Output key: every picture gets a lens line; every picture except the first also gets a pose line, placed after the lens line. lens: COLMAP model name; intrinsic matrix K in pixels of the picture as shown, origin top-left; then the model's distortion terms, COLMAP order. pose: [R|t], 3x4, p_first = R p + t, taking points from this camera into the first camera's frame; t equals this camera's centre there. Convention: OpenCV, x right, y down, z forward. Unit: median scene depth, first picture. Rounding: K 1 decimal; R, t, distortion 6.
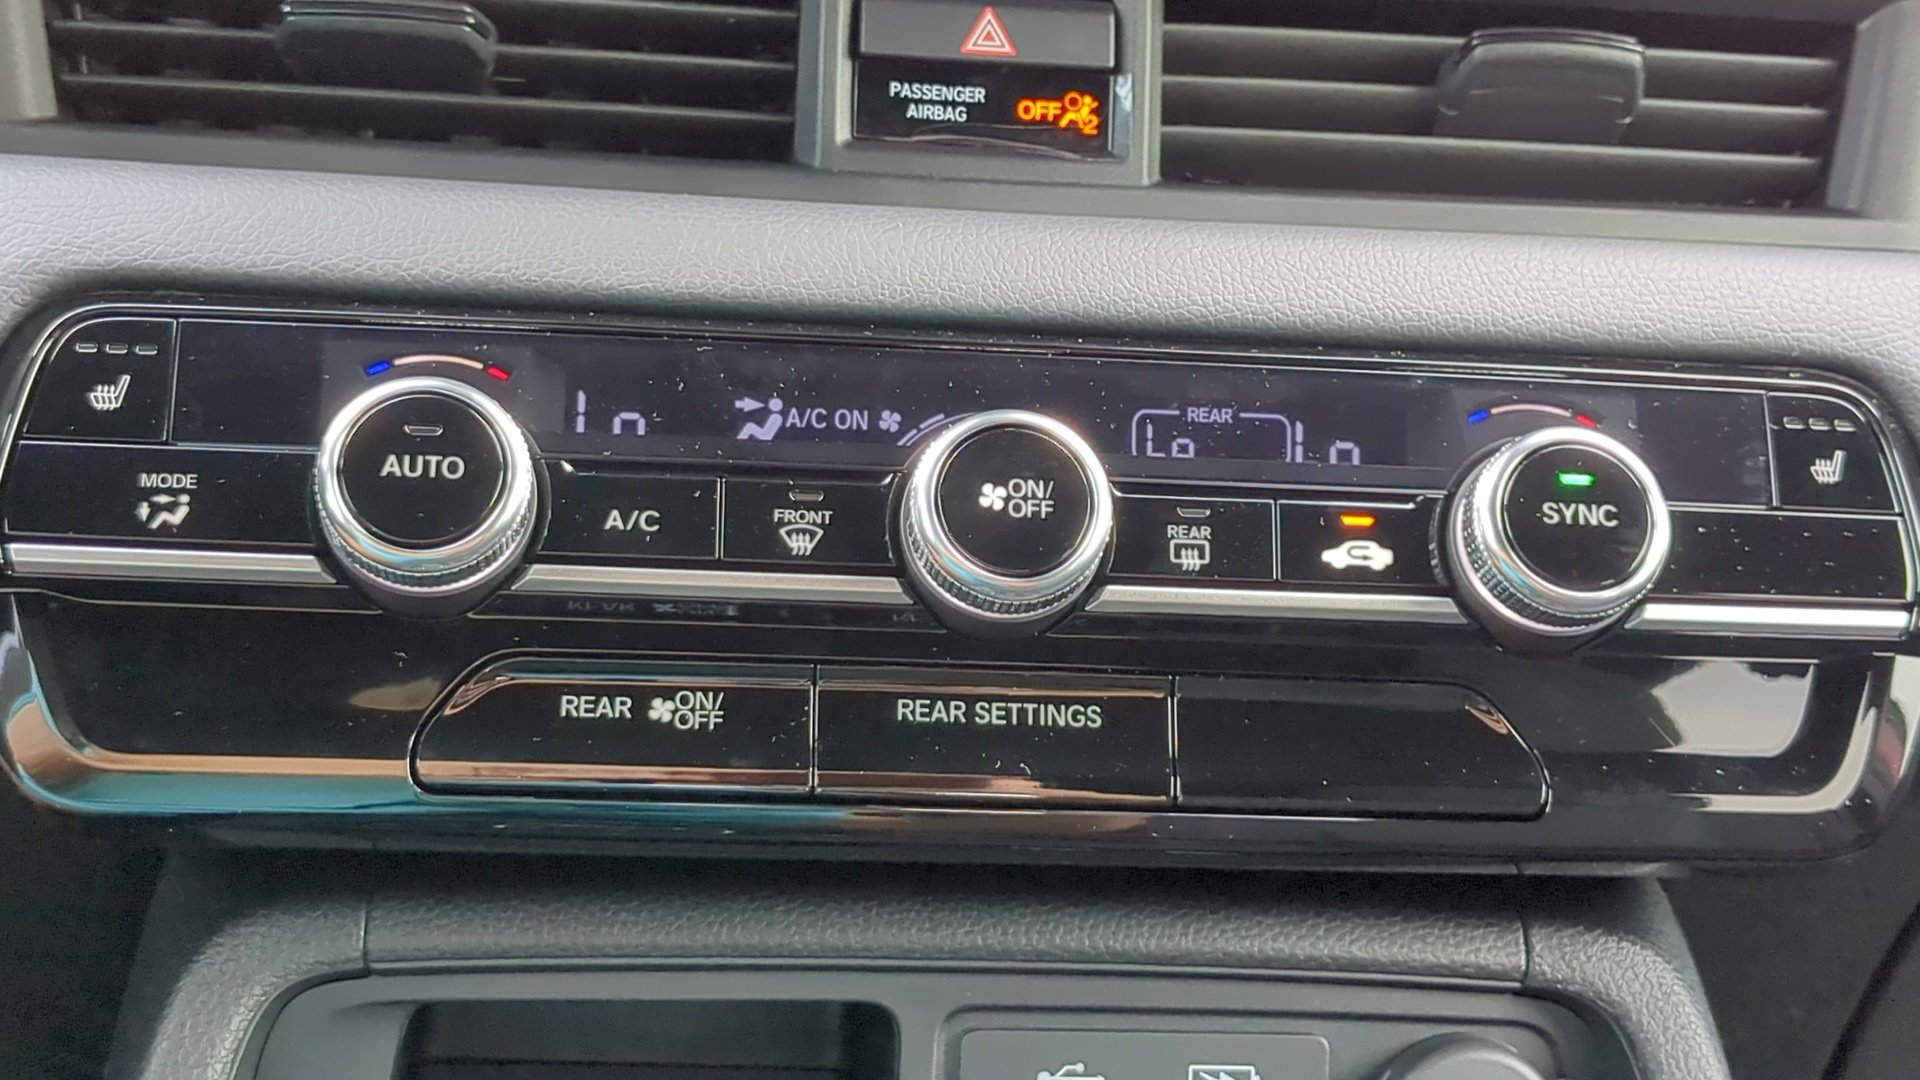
lens RADIAL K [[2659.5, 0, 954.4], [0, 2659.5, 544.9], [0, 0, 1]] dist [0.067178, 0.000000]
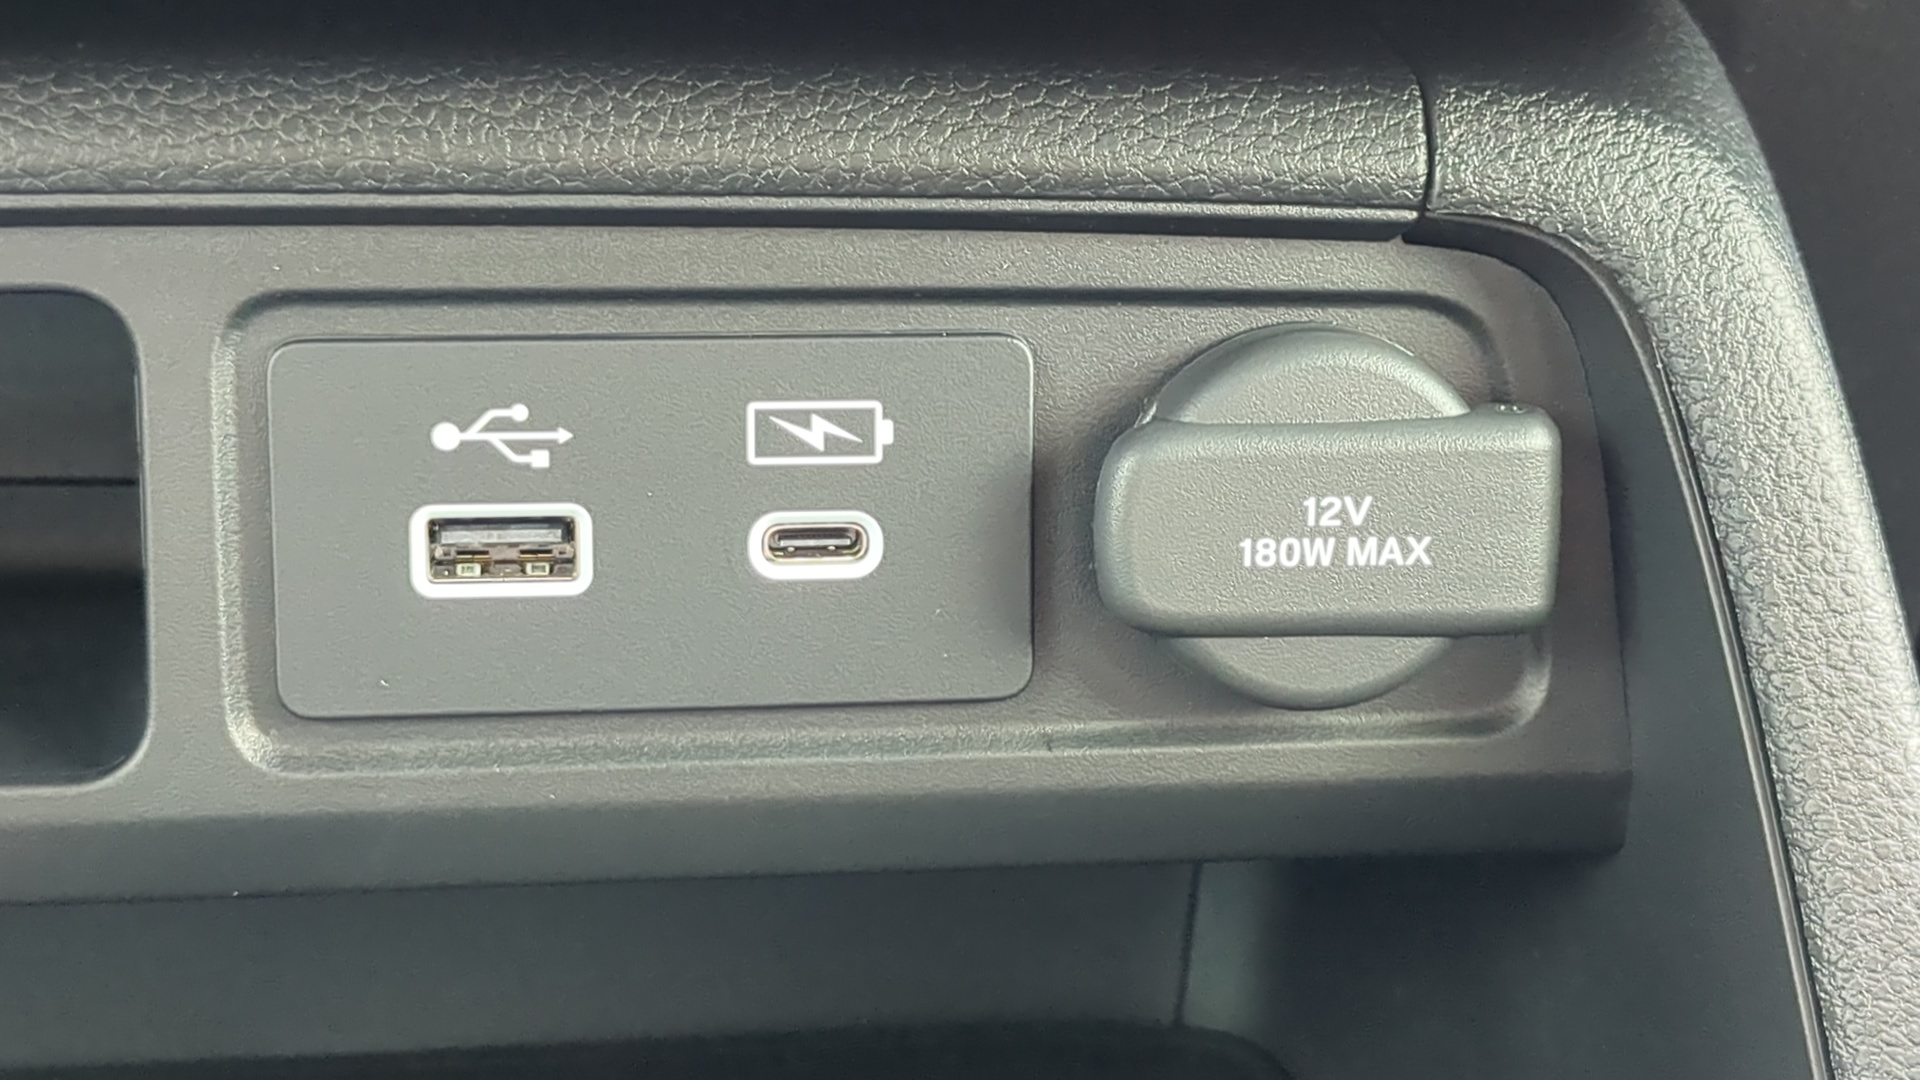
lens RADIAL K [[2659.5, 0, 969.7], [0, 2659.5, 536.8], [0, 0, 1]] dist [0.067178, 0.000000]
pose [[0.999481, -0.031010, 0.008672, 0.130294], [0.028820, 0.981635, 0.188581, 0.134271], [-0.014360, -0.188233, 0.982019, 0.536504]]
